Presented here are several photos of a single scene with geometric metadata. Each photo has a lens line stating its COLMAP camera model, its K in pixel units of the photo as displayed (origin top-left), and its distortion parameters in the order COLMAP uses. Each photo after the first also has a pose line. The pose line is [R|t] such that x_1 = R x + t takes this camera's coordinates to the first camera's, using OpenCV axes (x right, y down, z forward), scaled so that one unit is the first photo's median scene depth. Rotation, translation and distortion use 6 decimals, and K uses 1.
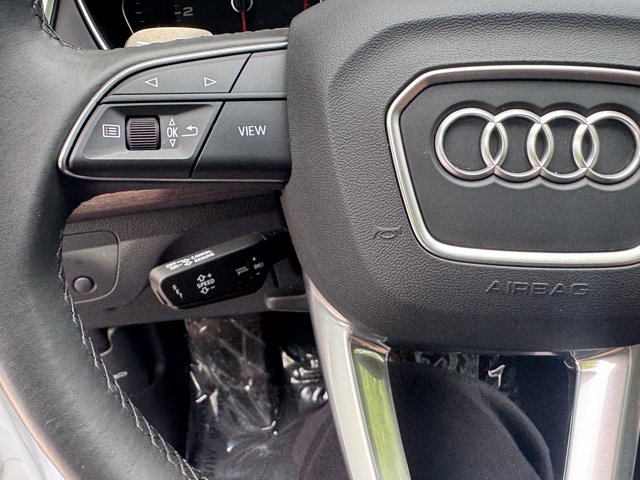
lens RADIAL K [[617.0, 0, 320.0], [0, 617.0, 240.0], [0, 0, 1]] dist [-0.000483, -0.000552]
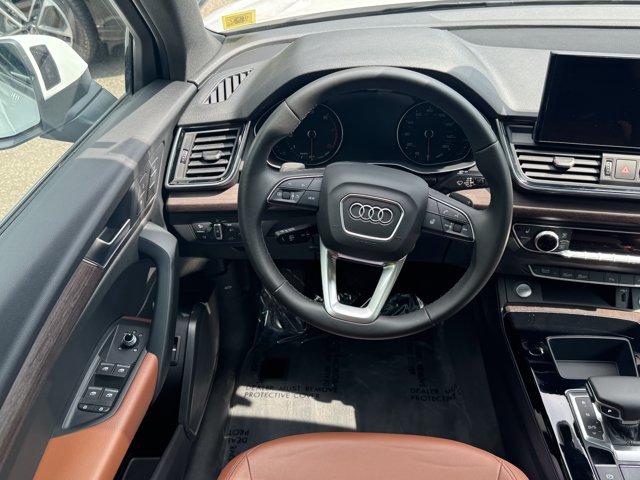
lens RADIAL K [[599.4, 0, 320.0], [0, 599.4, 240.0], [0, 0, 1]] dist [0.156689, -0.381915]
pose [[0.981820, 0.164459, -0.094773, 0.377691], [-0.167106, 0.985723, -0.020654, 0.173333], [0.090023, 0.036115, 0.995285, -3.028881]]
